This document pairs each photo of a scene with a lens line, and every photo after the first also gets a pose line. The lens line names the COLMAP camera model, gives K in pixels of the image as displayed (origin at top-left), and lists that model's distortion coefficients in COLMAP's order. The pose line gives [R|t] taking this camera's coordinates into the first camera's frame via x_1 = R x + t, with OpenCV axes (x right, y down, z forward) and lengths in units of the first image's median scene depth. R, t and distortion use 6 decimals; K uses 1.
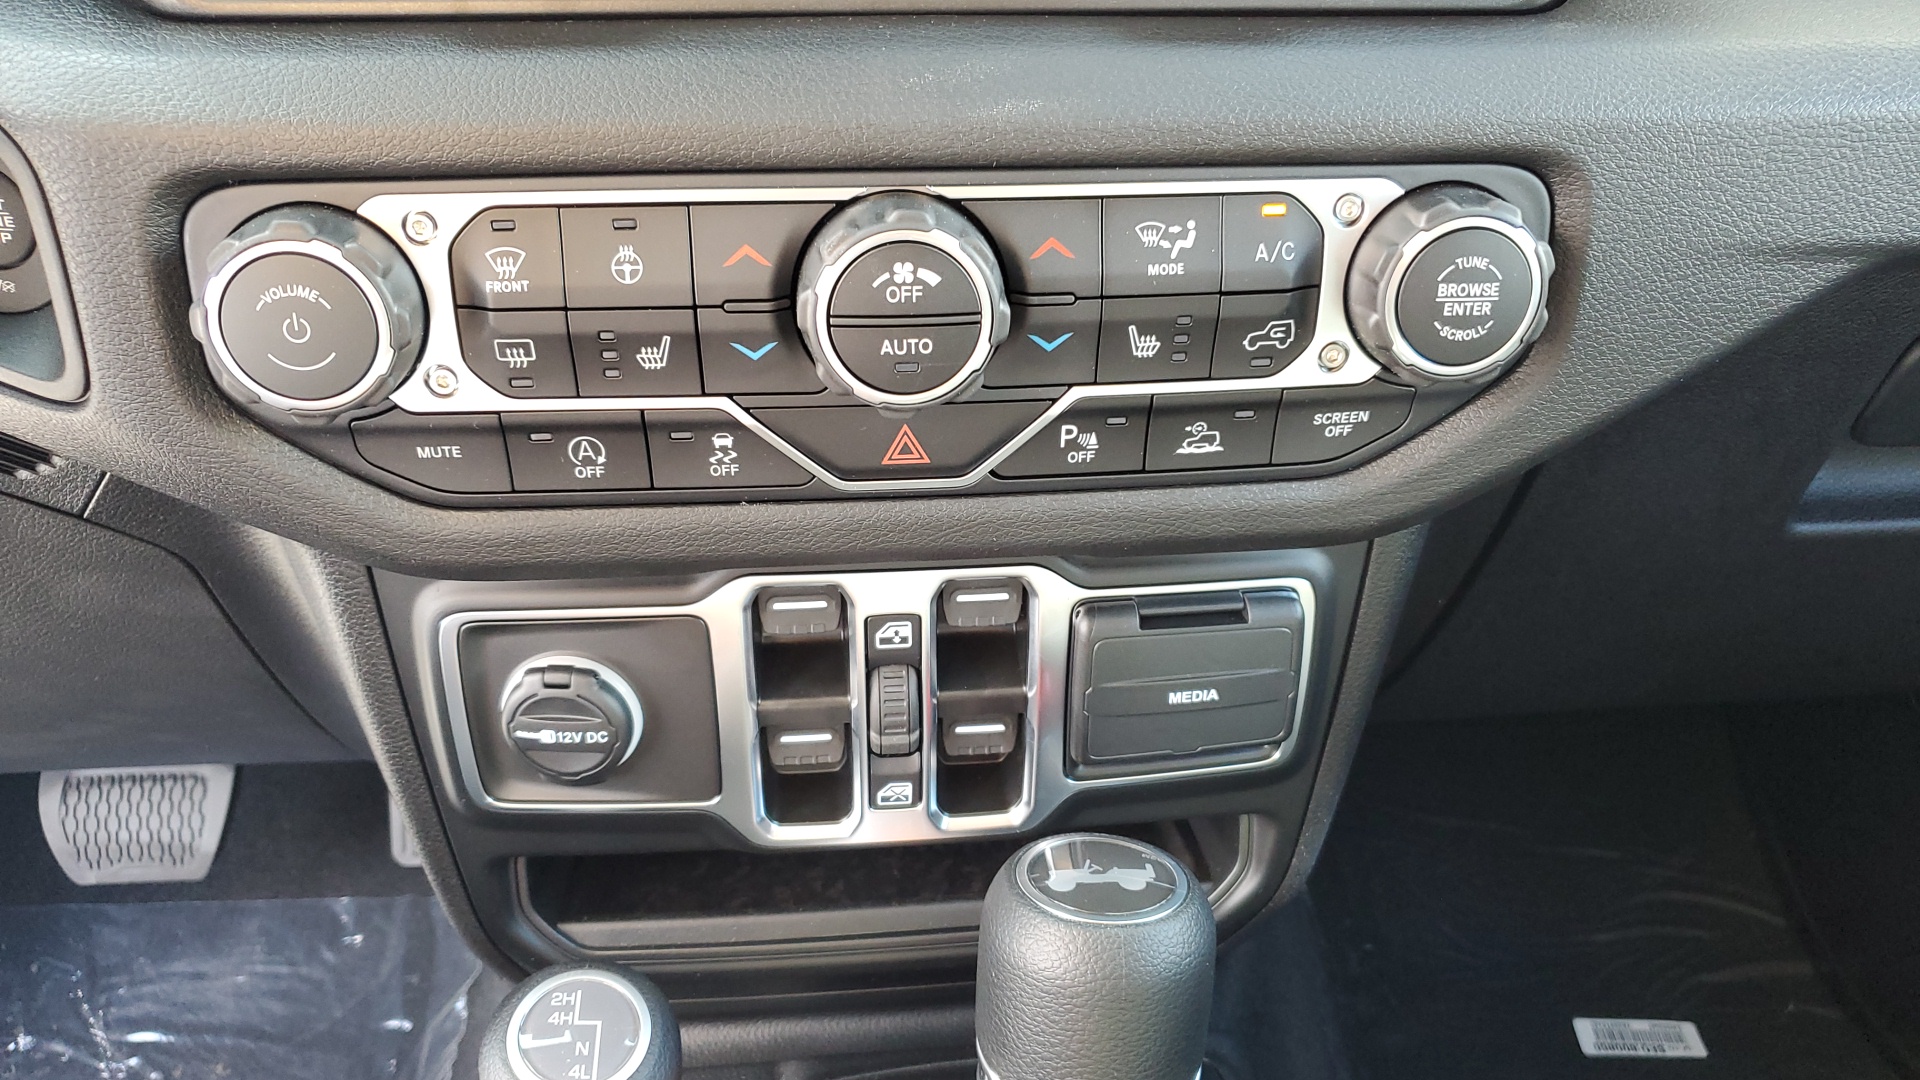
lens RADIAL K [[1505.5, 0, 994.9], [0, 1505.5, 574.0], [0, 0, 1]] dist [0.176134, -0.484678]
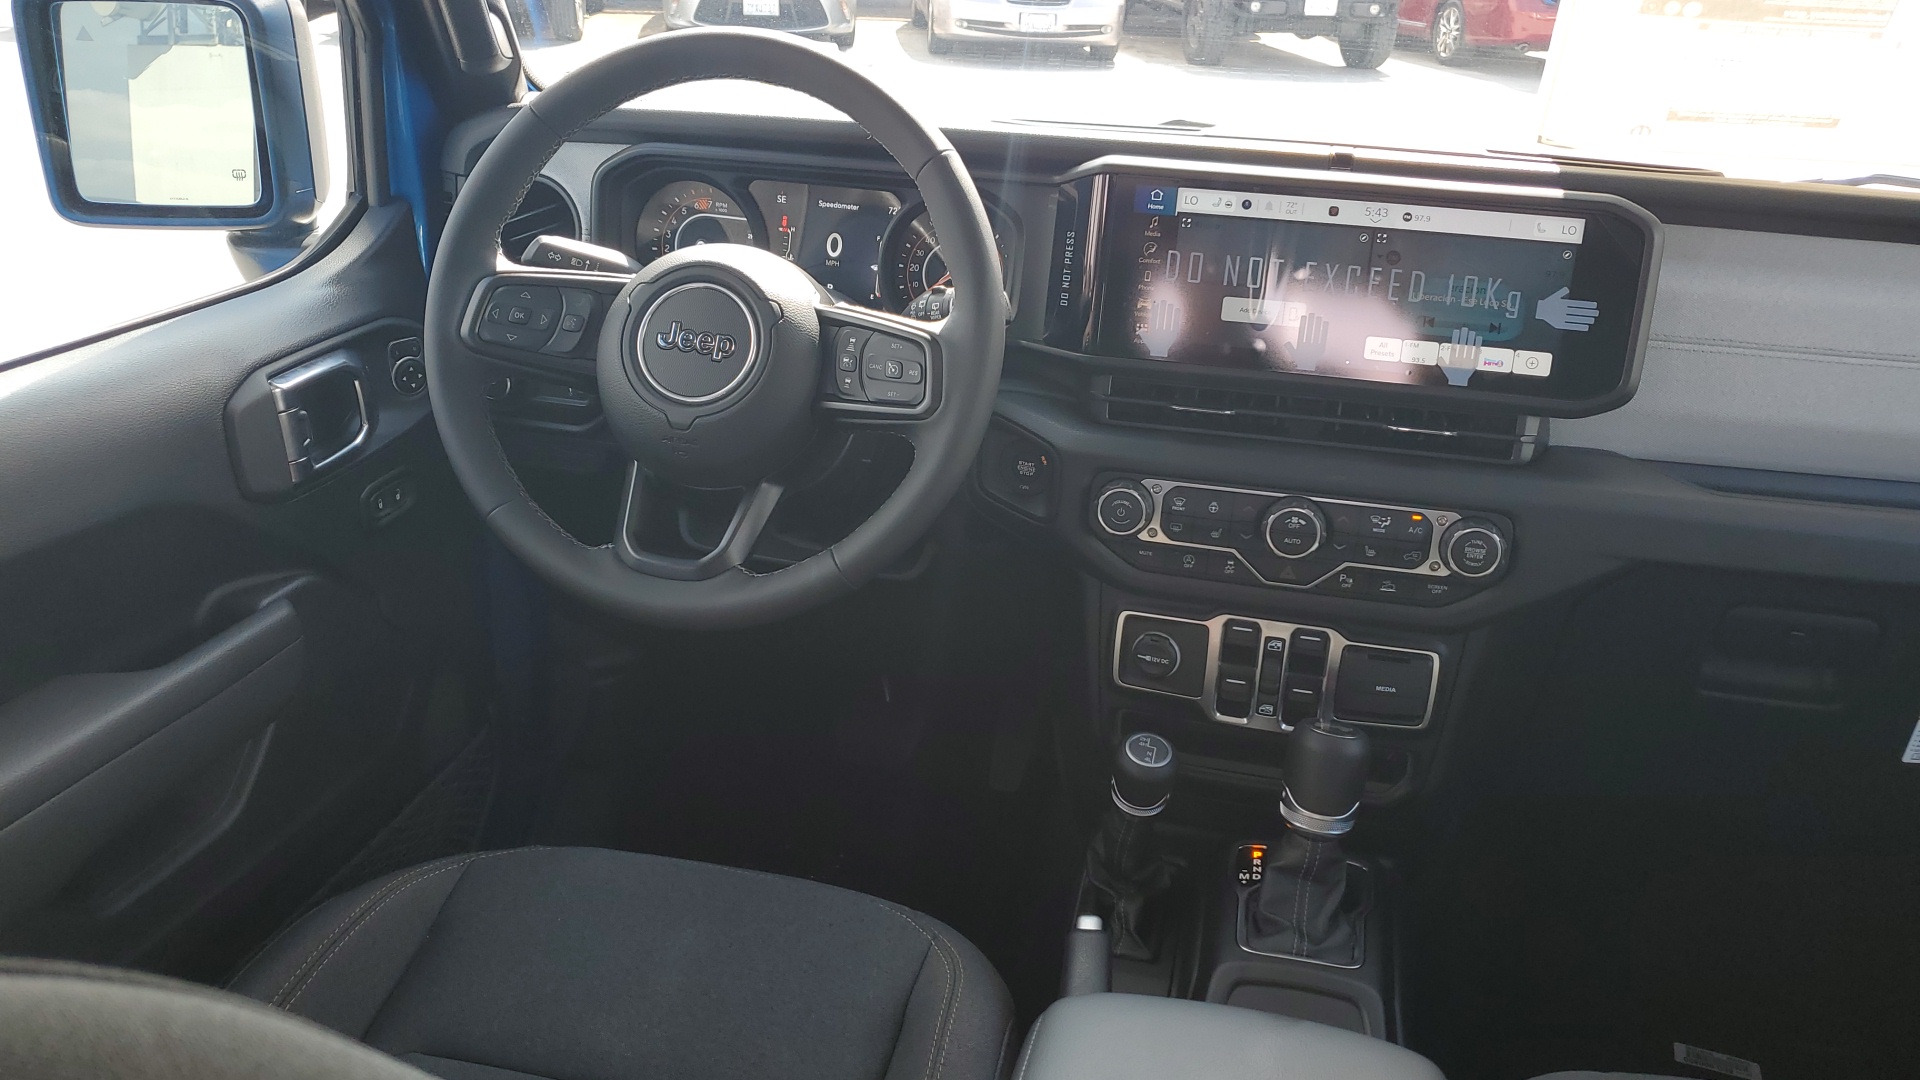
lens RADIAL K [[1601.2, 0, 941.1], [0, 1601.2, 541.1], [0, 0, 1]] dist [0.243913, -0.862479]
pose [[0.943460, 0.143891, -0.298628, 0.214802], [-0.192628, 0.971141, -0.140639, 0.391204], [0.269773, 0.190211, 0.943950, -2.014856]]
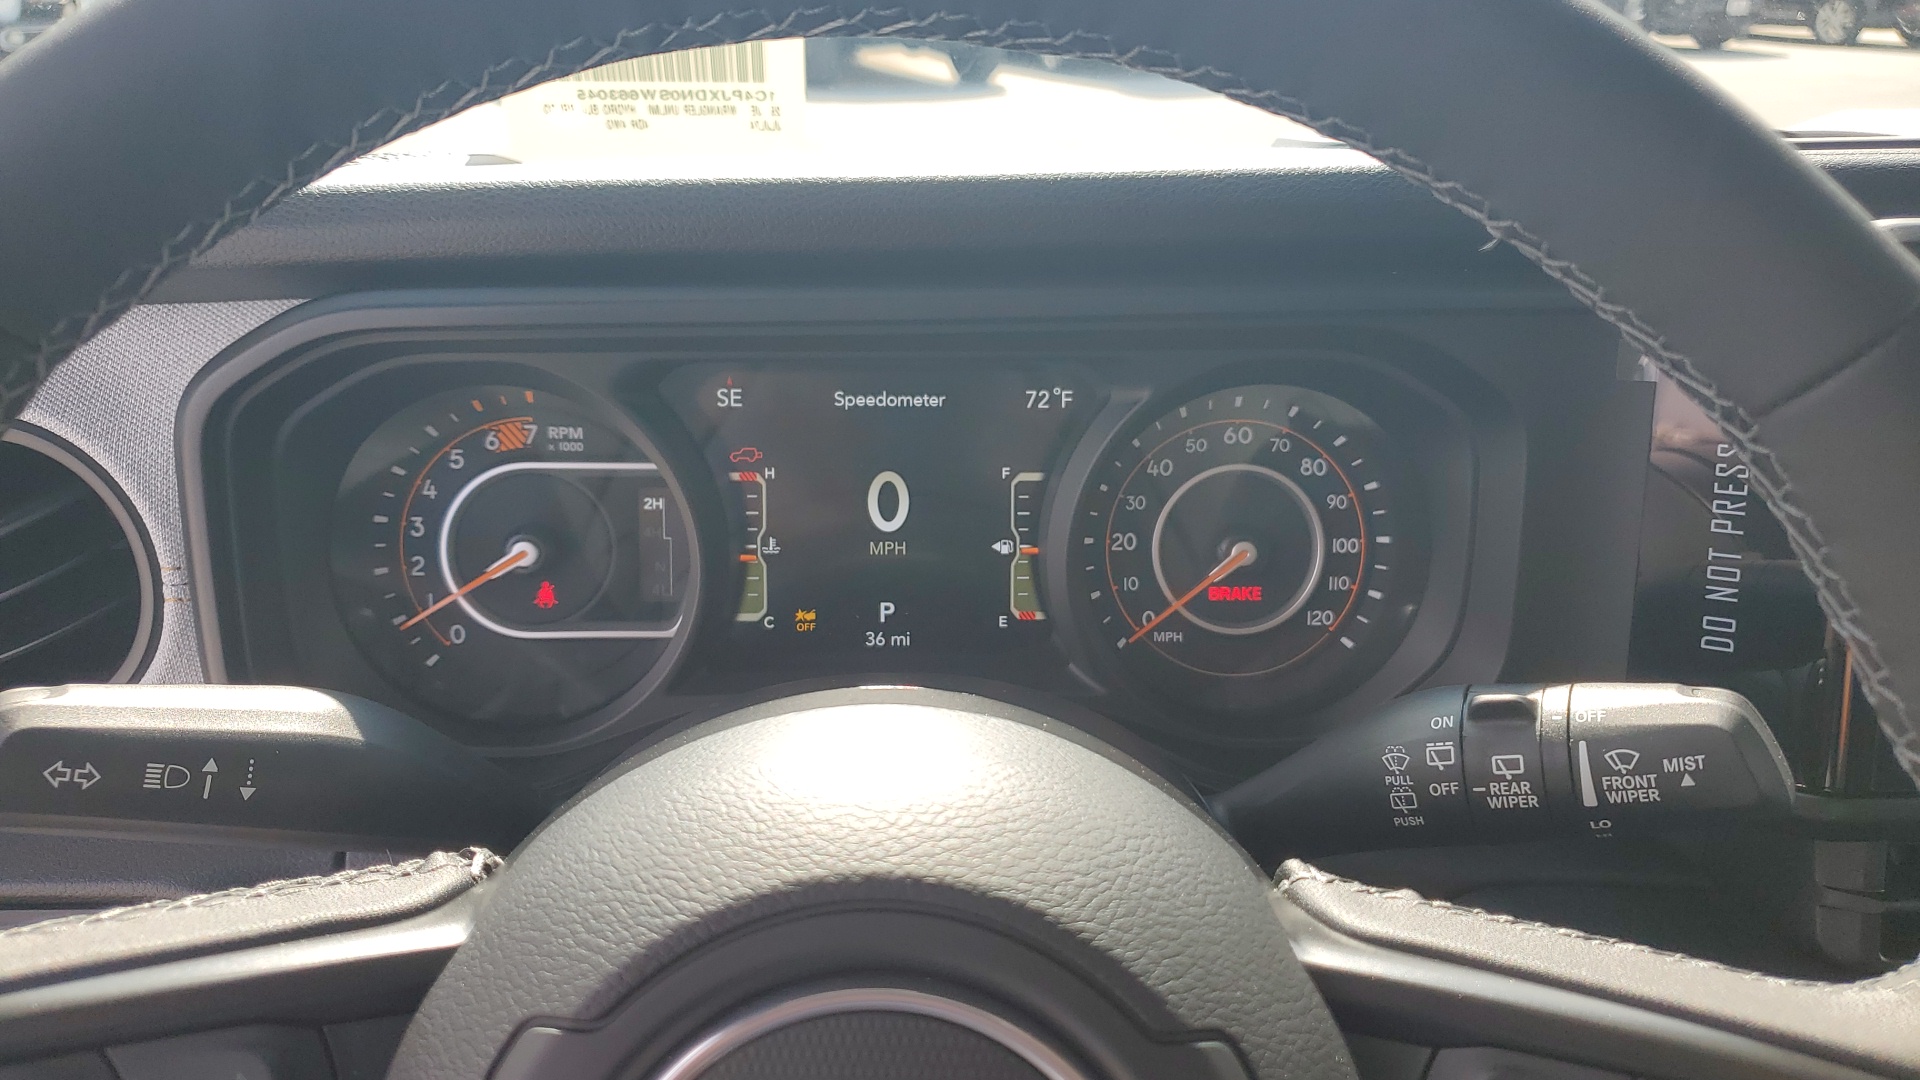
lens RADIAL K [[1550.7, 0, 957.6], [0, 1550.7, 545.9], [0, 0, 1]] dist [0.111557, -0.193583]
pose [[0.998426, 0.008234, -0.055480, -0.918784], [-0.017623, 0.985124, -0.170939, -0.364039], [0.053247, 0.171648, 0.983718, -0.285680]]
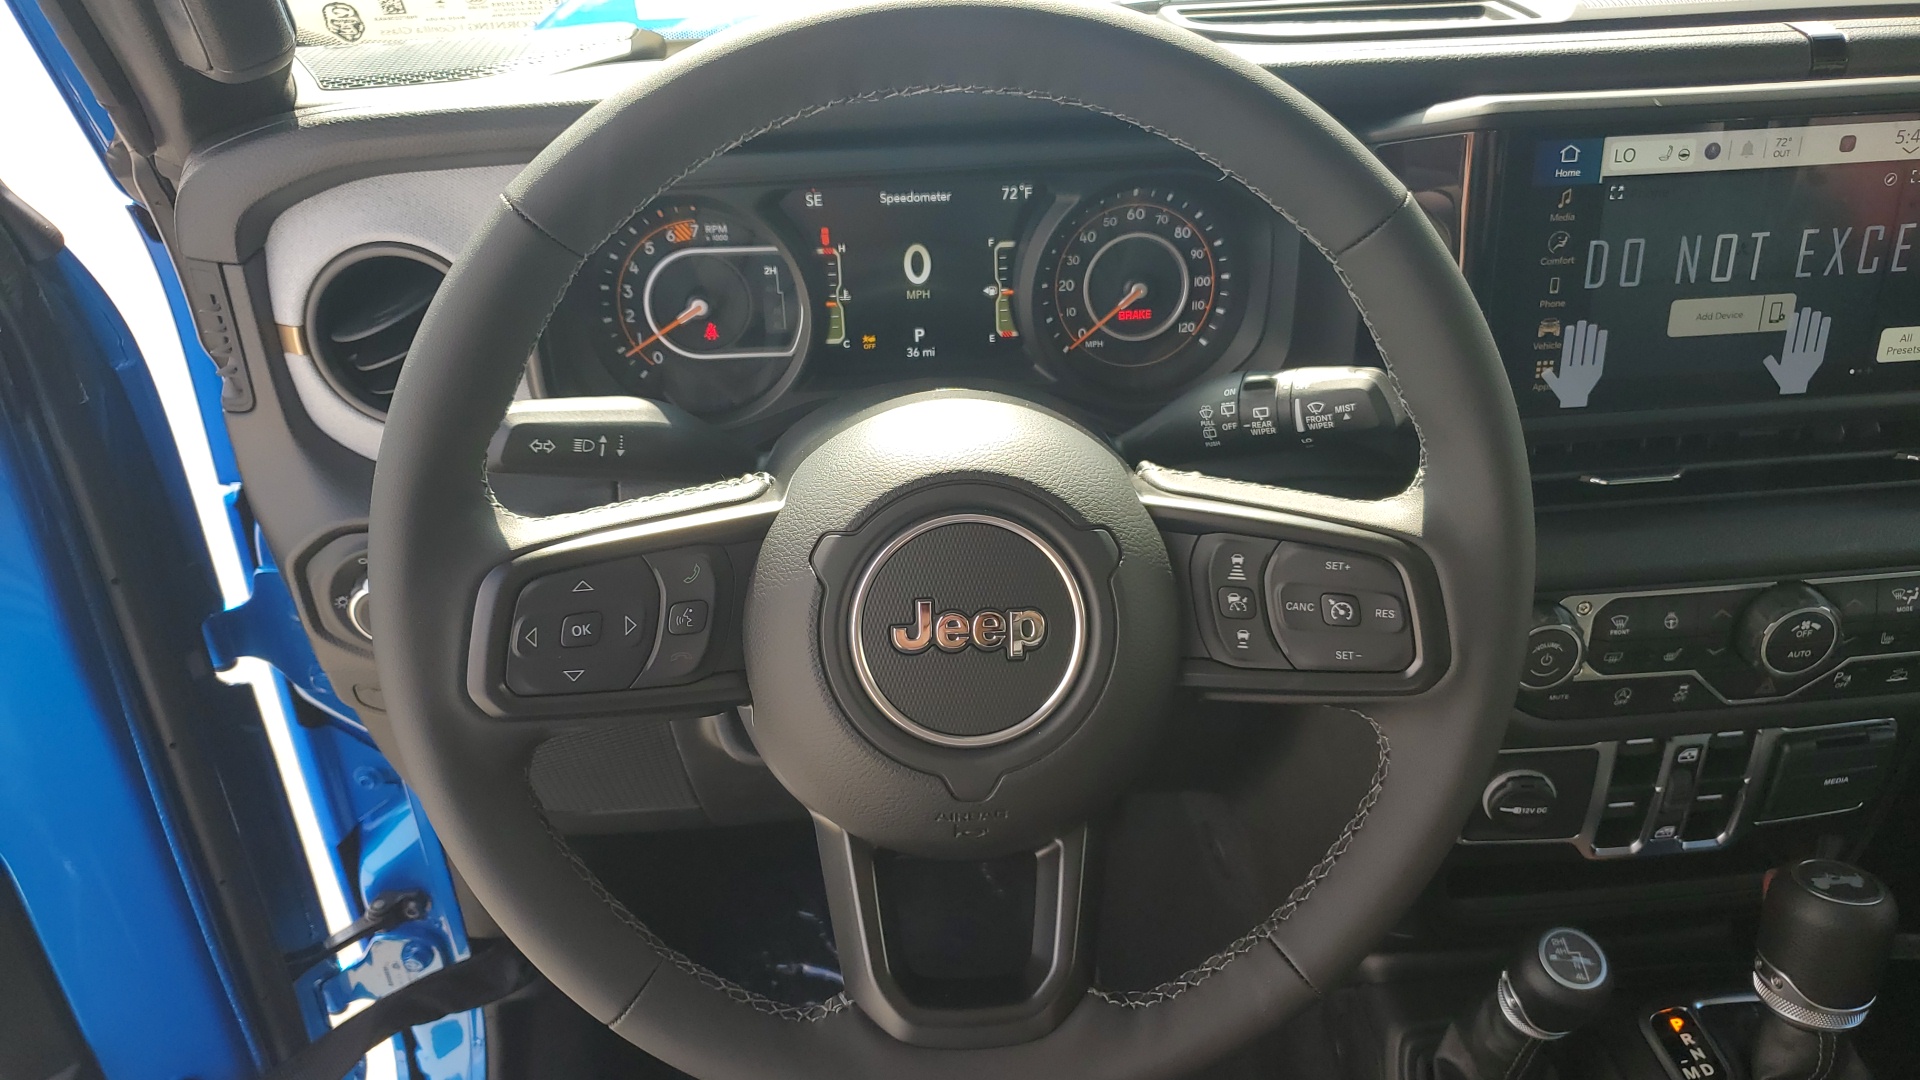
lens RADIAL K [[1550.7, 0, 957.6], [0, 1550.7, 545.9], [0, 0, 1]] dist [0.111557, -0.193583]
pose [[0.999397, -0.022850, -0.026137, -0.947998], [0.023951, 0.998806, 0.042579, -0.336413], [0.025133, -0.043179, 0.998751, -1.030058]]
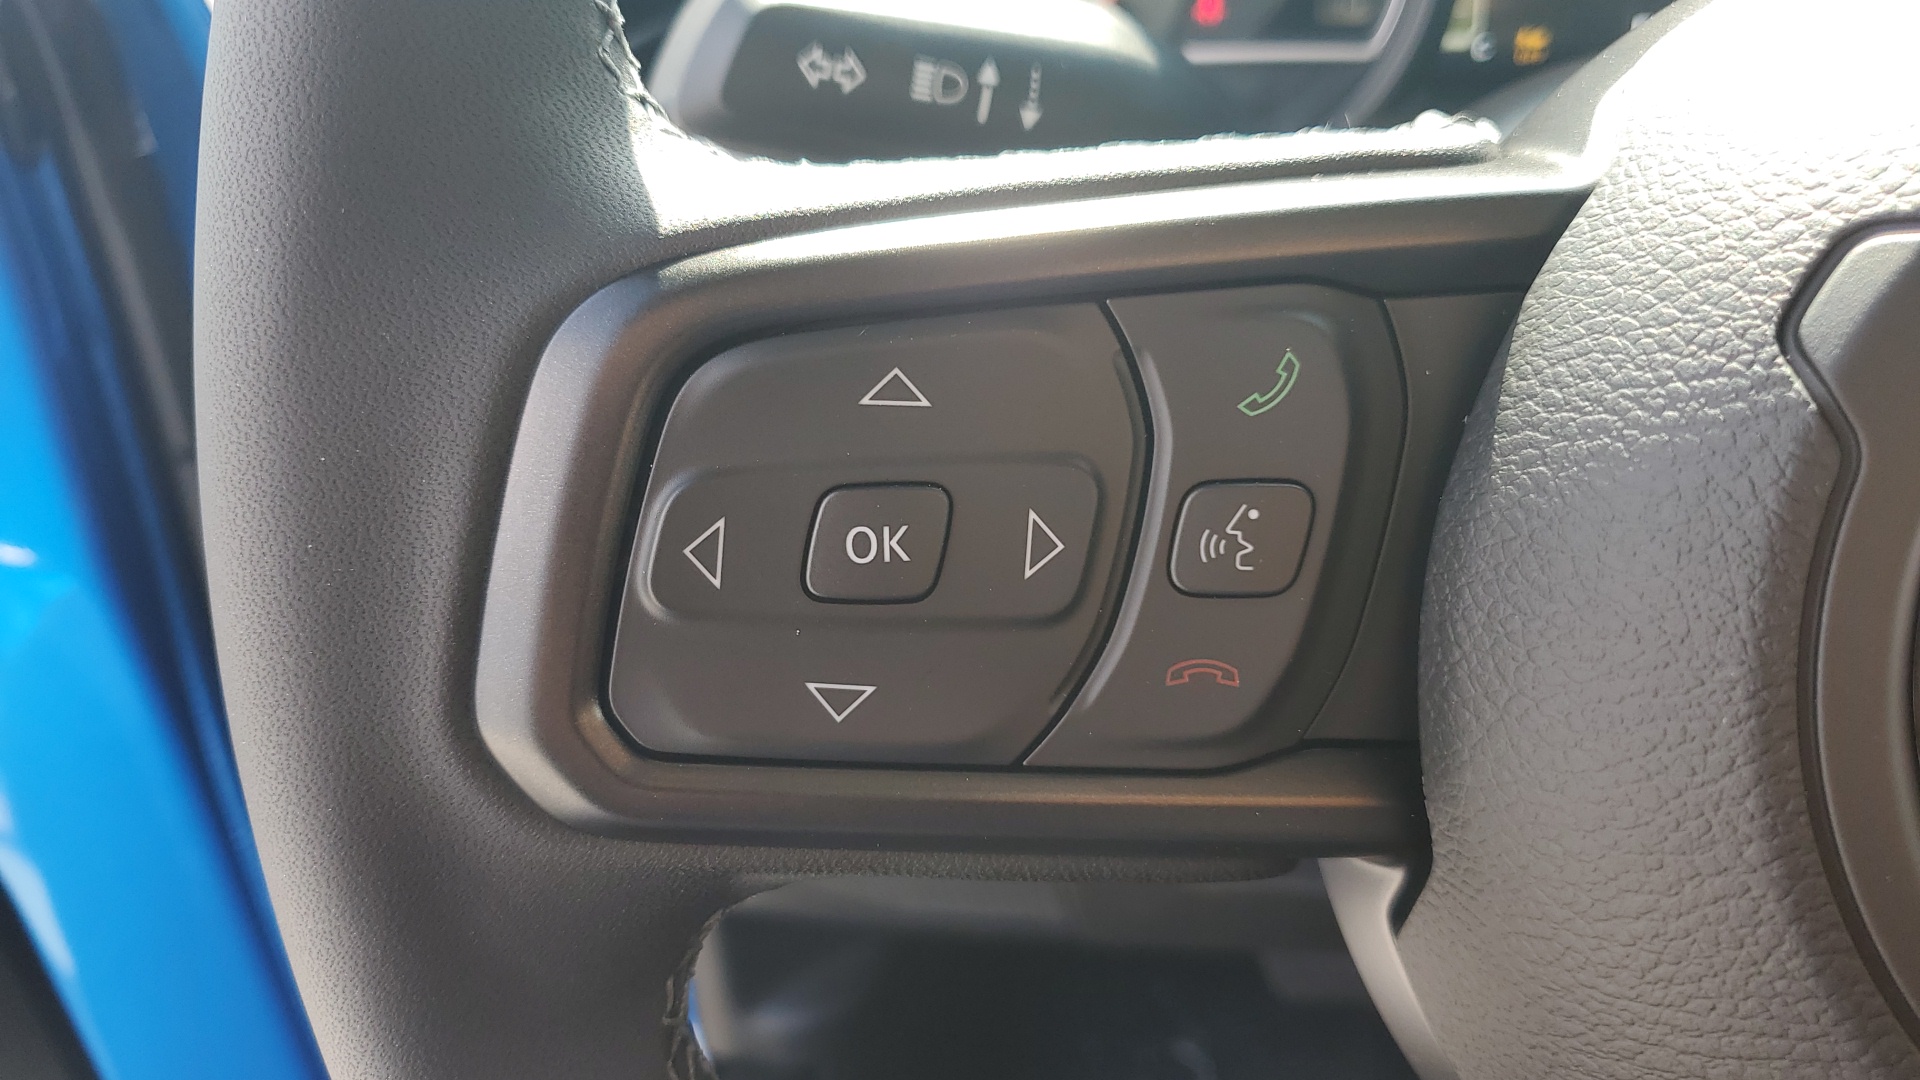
lens RADIAL K [[1507.8, 0, 960.0], [0, 1507.8, 540.0], [0, 0, 1]] dist [0.007001, 0.006110]
pose [[0.969737, 0.053566, -0.238203, -1.198185], [-0.048016, 0.998424, 0.029046, -0.228812], [0.239383, -0.016729, 0.970781, -0.065644]]
